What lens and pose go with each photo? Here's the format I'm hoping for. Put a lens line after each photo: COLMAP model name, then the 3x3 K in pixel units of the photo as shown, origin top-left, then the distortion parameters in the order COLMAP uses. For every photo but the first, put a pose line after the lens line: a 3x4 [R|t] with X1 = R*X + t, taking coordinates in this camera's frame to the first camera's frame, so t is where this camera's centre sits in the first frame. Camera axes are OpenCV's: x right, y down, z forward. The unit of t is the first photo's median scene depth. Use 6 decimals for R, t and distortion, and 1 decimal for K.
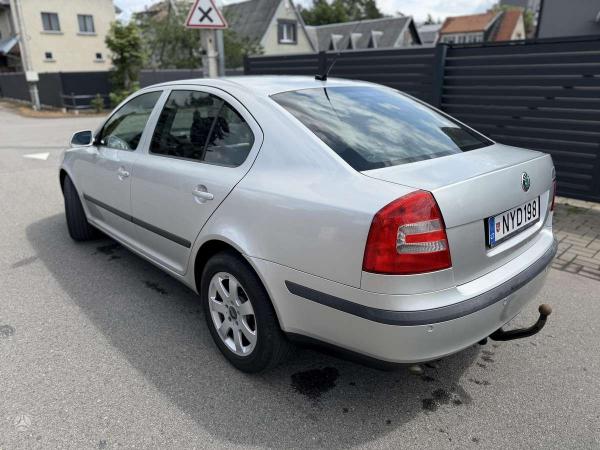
lens RADIAL K [[429.5, 0, 300.0], [0, 429.5, 225.0], [0, 0, 1]] dist [0.062813, -0.076185]
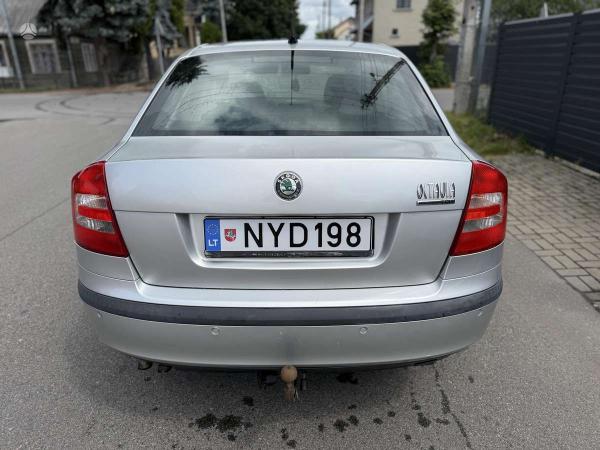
lens RADIAL K [[429.5, 0, 300.0], [0, 429.5, 225.0], [0, 0, 1]] dist [0.062813, -0.076185]
pose [[0.734936, 0.248854, -0.630826, 0.110502], [-0.217147, 0.967614, 0.128729, -0.014653], [0.642430, 0.042374, 0.765172, 0.054954]]
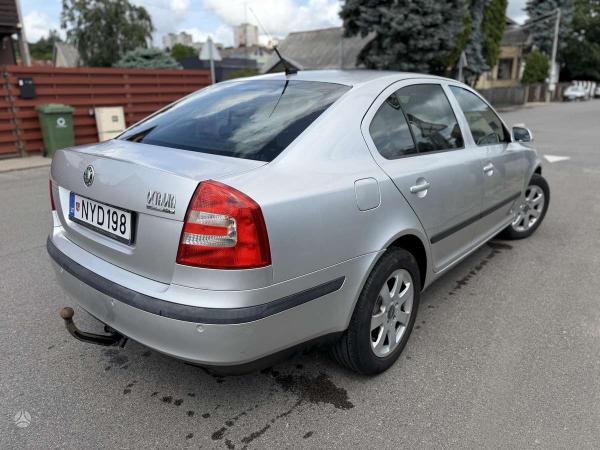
lens RADIAL K [[429.5, 0, 300.0], [0, 429.5, 225.0], [0, 0, 1]] dist [0.062813, -0.076185]
pose [[0.111424, 0.304903, -0.945843, 0.167652], [-0.320298, 0.911998, 0.256261, -0.043729], [0.940741, 0.274398, 0.199278, 0.143049]]
